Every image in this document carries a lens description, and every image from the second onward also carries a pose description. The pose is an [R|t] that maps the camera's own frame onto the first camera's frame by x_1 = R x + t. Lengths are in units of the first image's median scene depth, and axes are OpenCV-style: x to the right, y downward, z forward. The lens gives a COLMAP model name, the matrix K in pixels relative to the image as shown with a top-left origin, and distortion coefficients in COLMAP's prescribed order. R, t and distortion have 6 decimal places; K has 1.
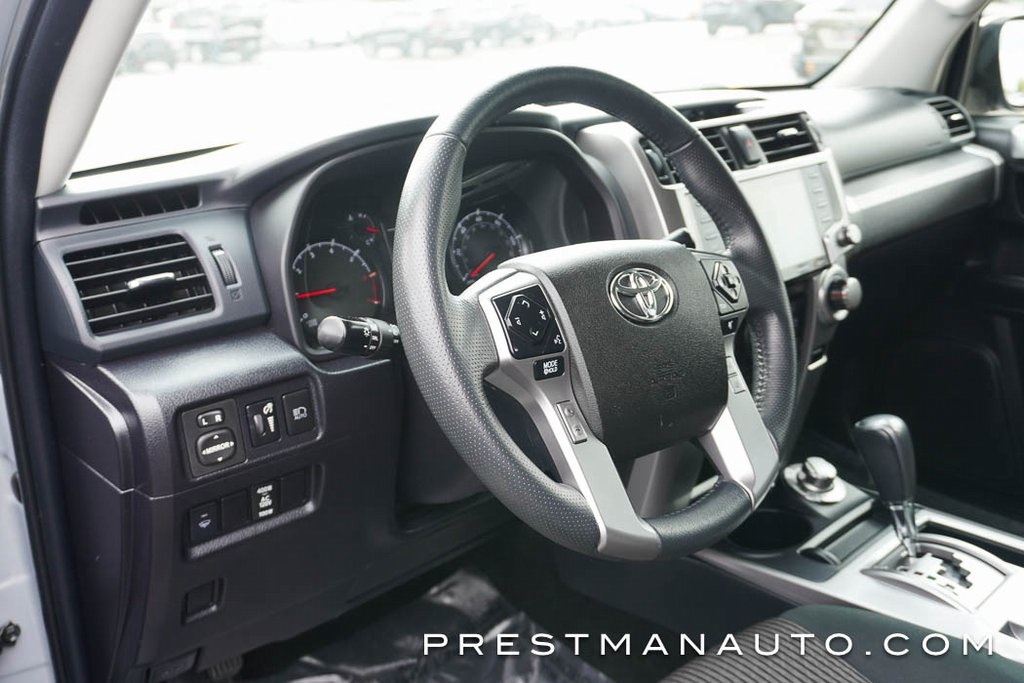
lens RADIAL K [[940.2, 0, 512.0], [0, 940.2, 341.5], [0, 0, 1]] dist [-0.011337, -0.007965]
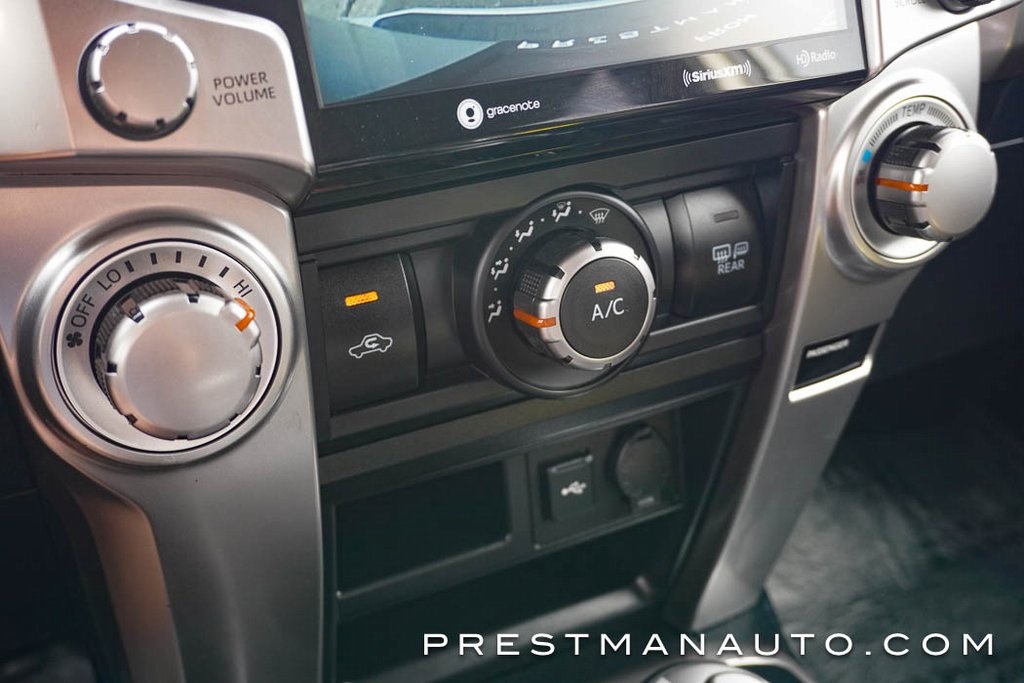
lens RADIAL K [[1144.5, 0, 513.2], [0, 1144.5, 368.9], [0, 0, 1]] dist [0.000287, -0.003046]
pose [[0.961909, 0.173613, -0.211164, 0.377176], [-0.123593, 0.965181, 0.230545, -0.072591], [0.243838, -0.195665, 0.949873, 0.745667]]
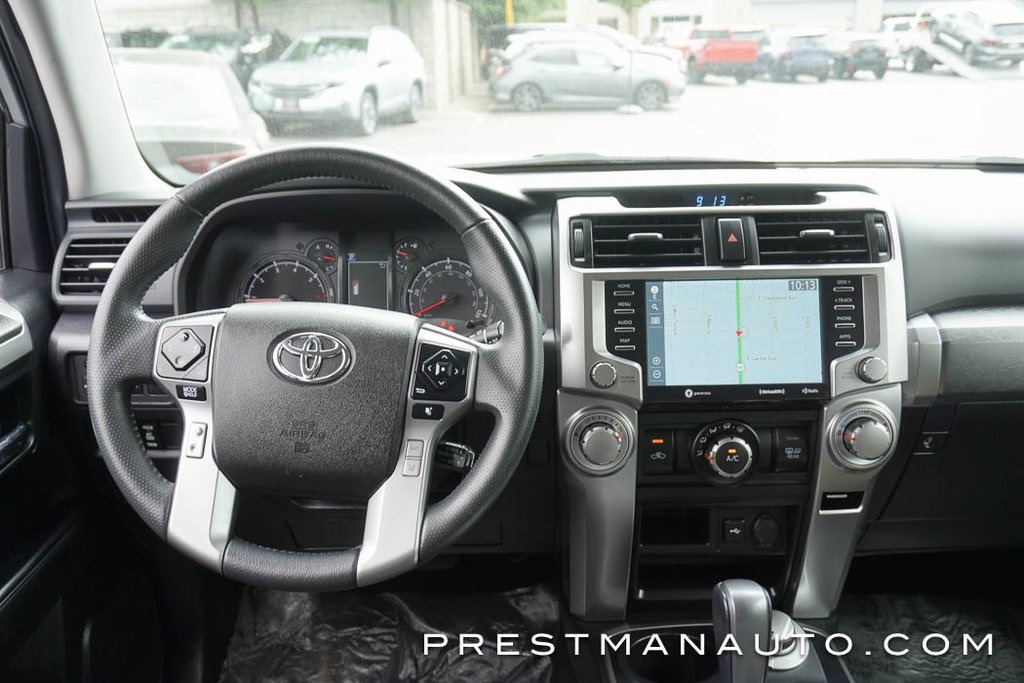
lens RADIAL K [[893.7, 0, 512.0], [0, 893.7, 341.5], [0, 0, 1]] dist [0.013309, 0.005071]
pose [[0.733868, 0.232887, -0.638123, 0.723146], [-0.227016, 0.969466, 0.092735, -0.161052], [0.640235, 0.076809, 0.764329, 0.243865]]
